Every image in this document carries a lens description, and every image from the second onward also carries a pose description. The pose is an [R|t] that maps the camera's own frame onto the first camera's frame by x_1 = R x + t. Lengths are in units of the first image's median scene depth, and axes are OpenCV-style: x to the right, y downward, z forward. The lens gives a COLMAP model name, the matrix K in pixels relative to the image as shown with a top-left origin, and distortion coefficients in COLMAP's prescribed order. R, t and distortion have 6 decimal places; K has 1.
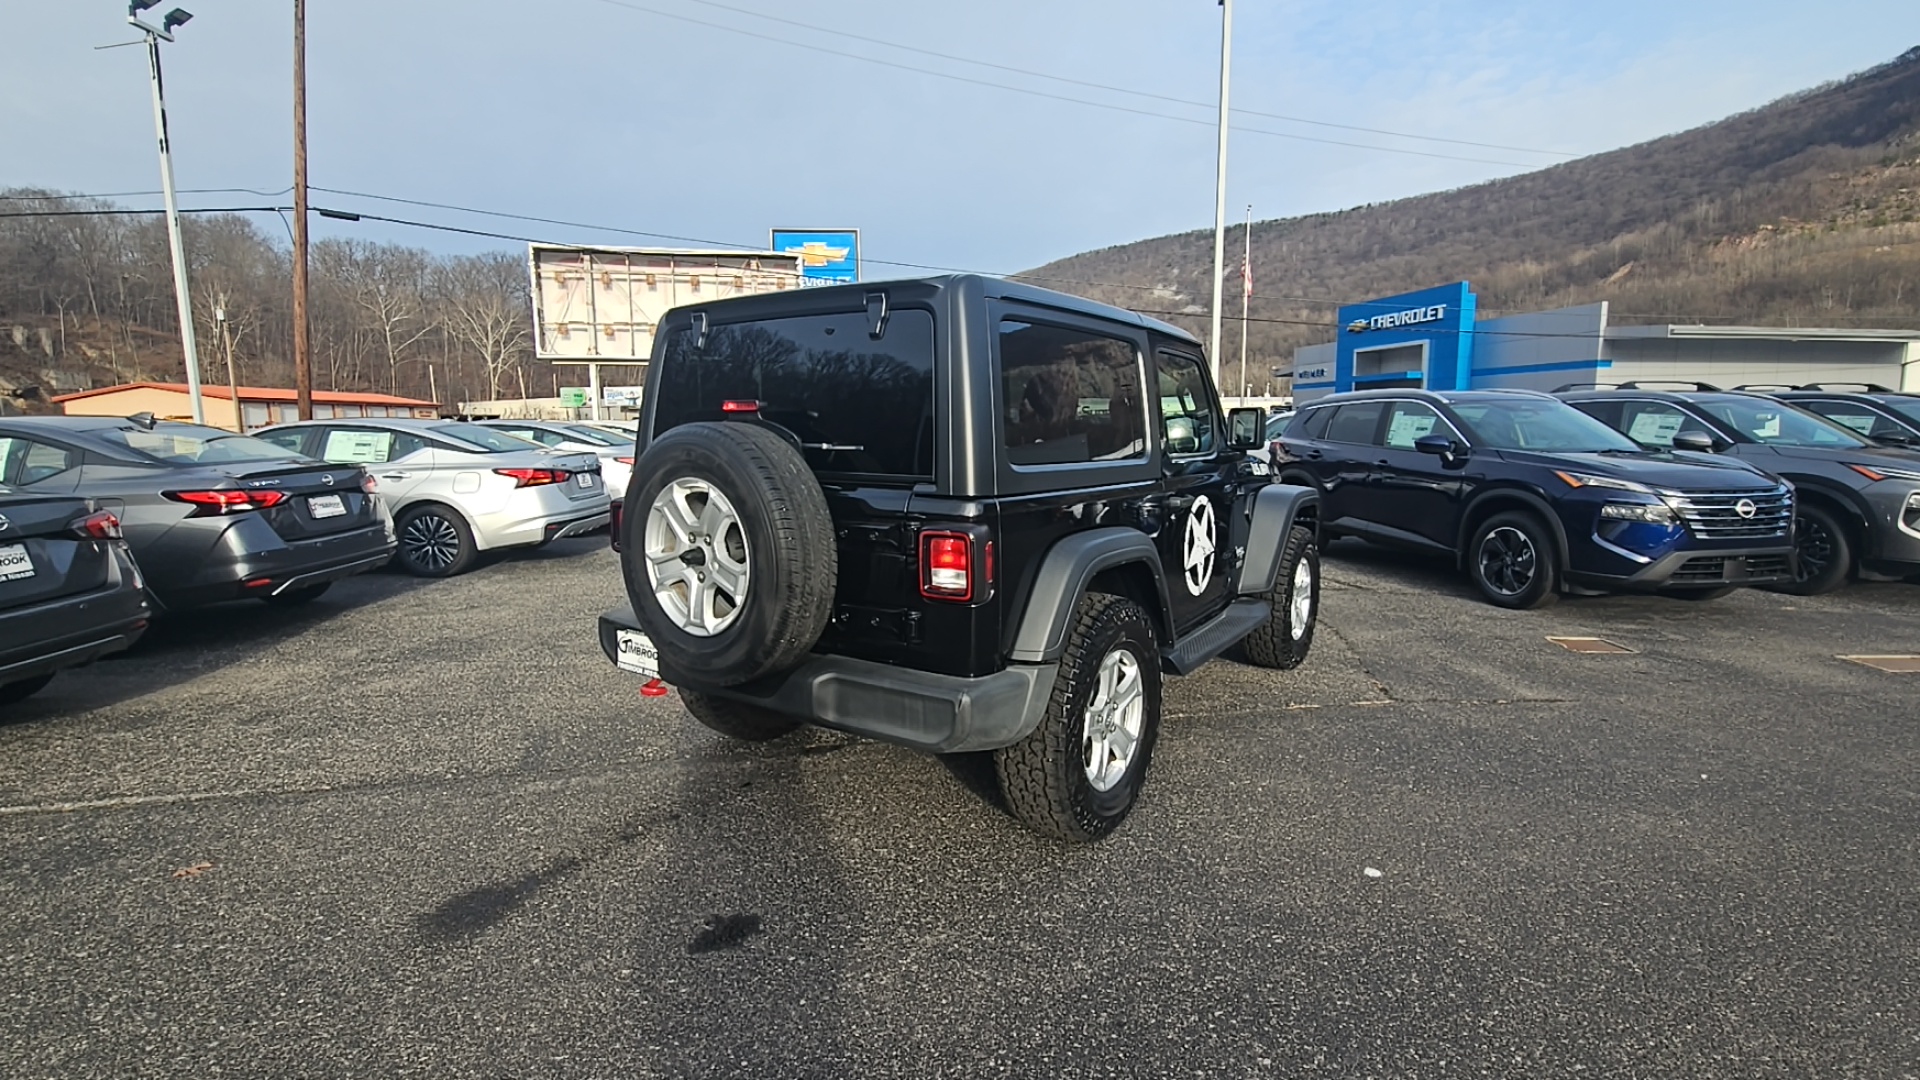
lens RADIAL K [[854.2, 0, 960.5], [0, 854.2, 542.6], [0, 0, 1]] dist [0.011994, -0.008607]
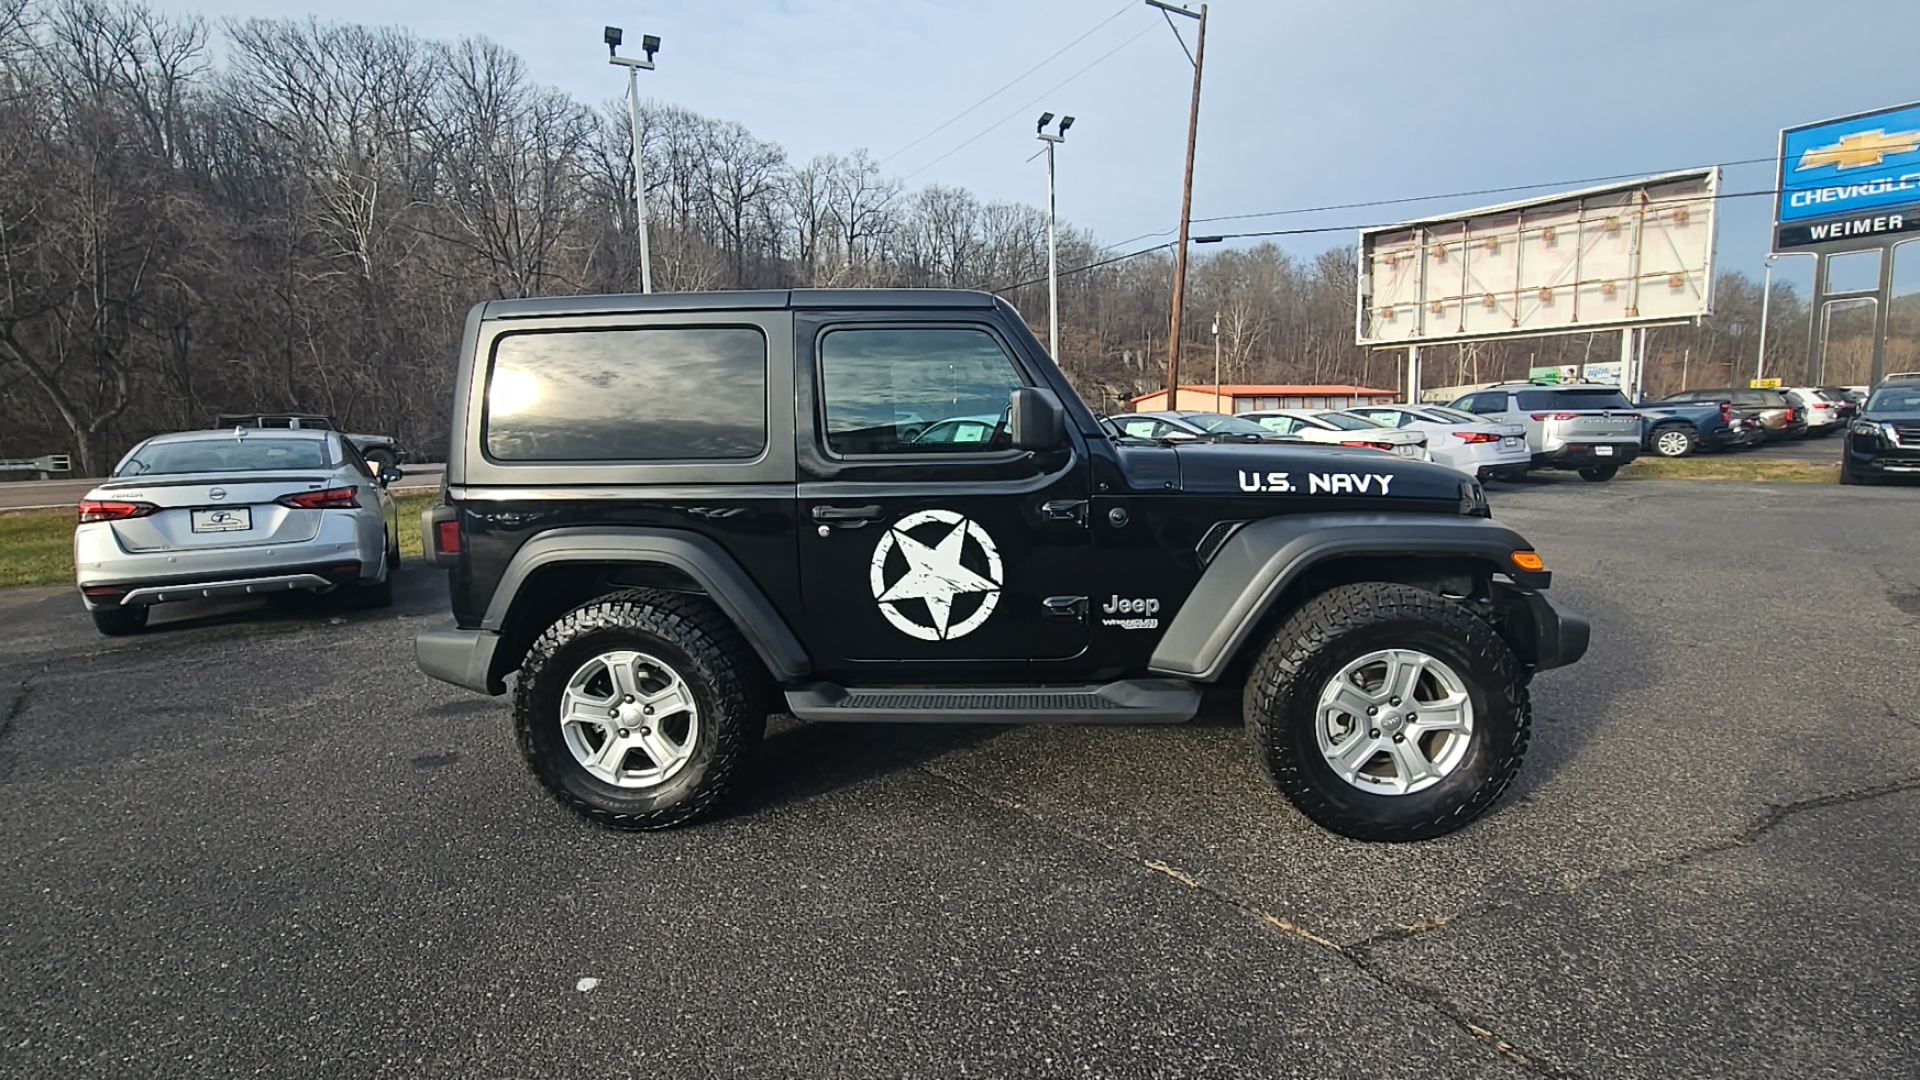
lens RADIAL K [[854.2, 0, 960.5], [0, 854.2, 542.6], [0, 0, 1]] dist [0.011994, -0.008607]
pose [[0.514706, 0.107838, -0.850558, 0.159858], [-0.094246, 0.993163, 0.068886, -0.013602], [0.852171, 0.044705, 0.521350, 0.107048]]
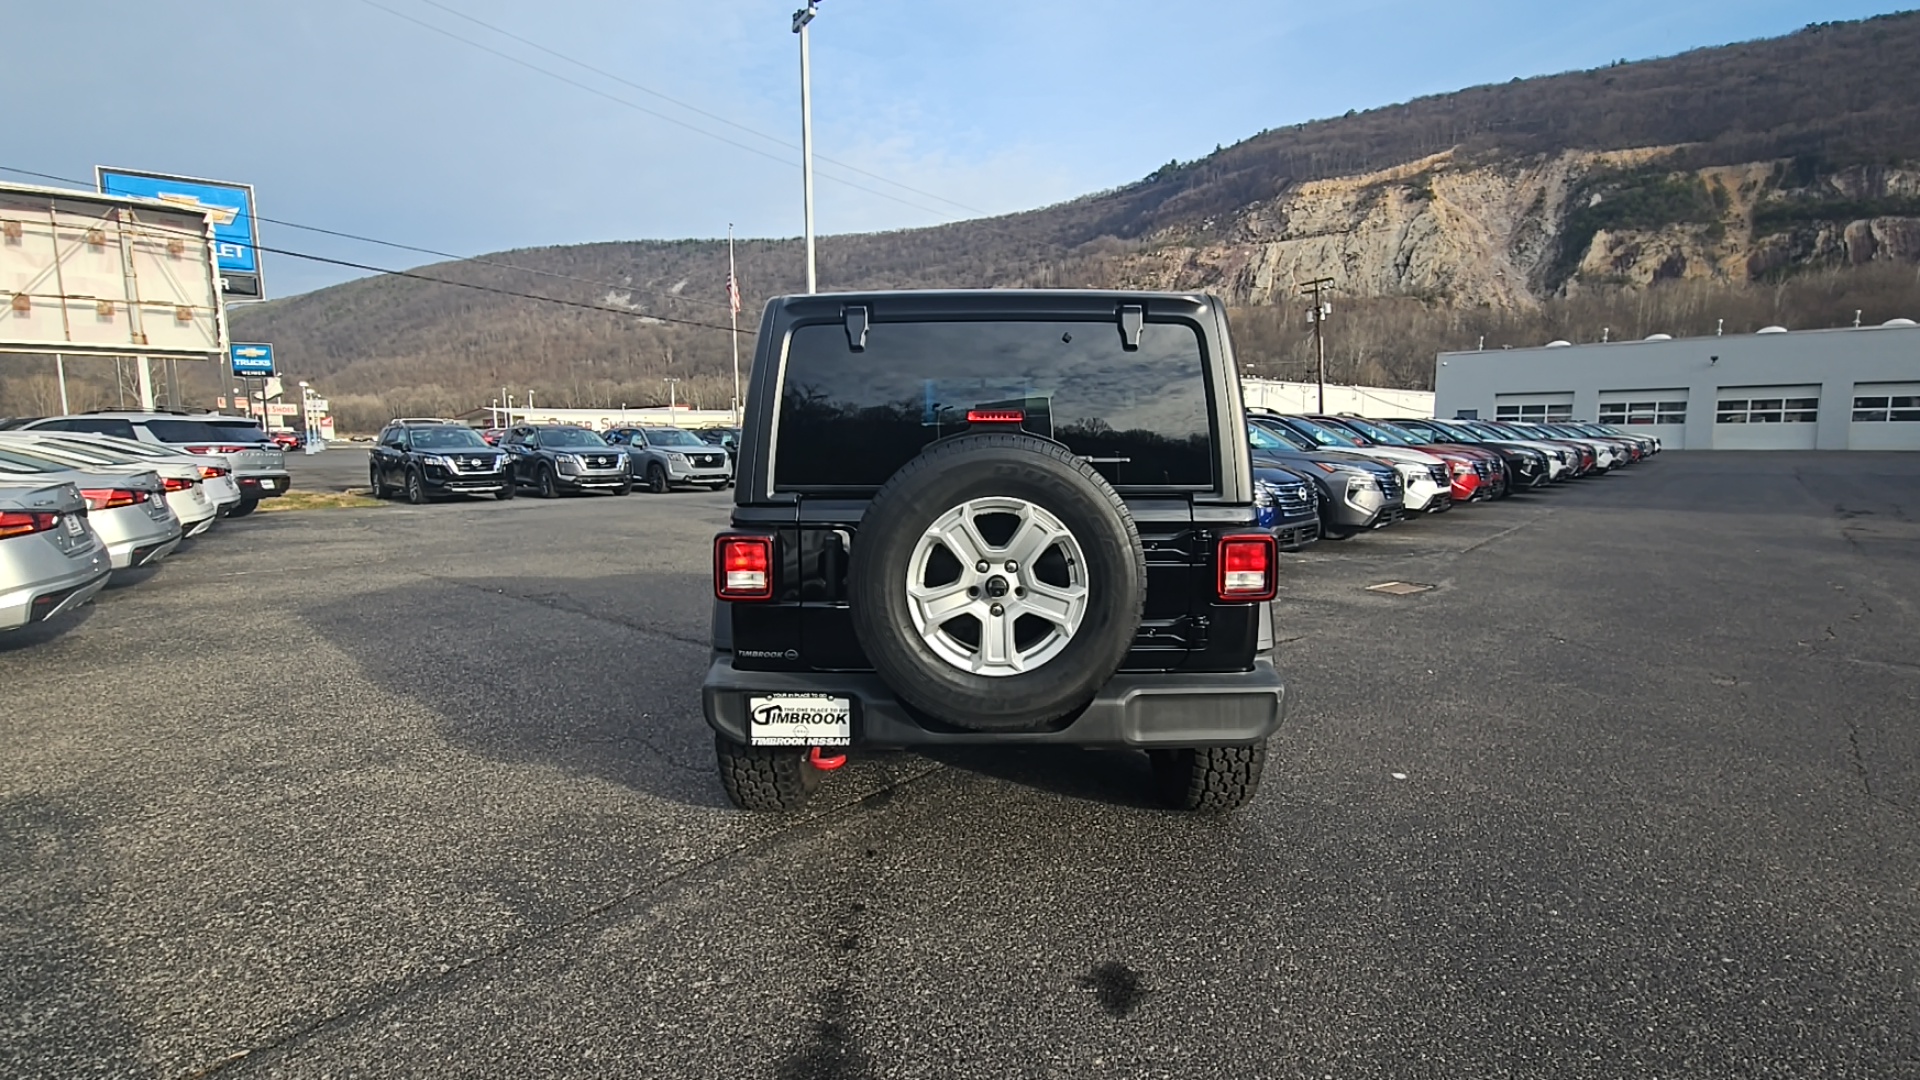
lens RADIAL K [[853.2, 0, 957.5], [0, 853.2, 546.3], [0, 0, 1]] dist [0.006728, -0.006220]
pose [[0.827012, -0.074083, 0.557281, -0.097263], [0.079800, 0.996711, 0.014075, -0.004724], [-0.556491, 0.032831, 0.830205, 0.034674]]
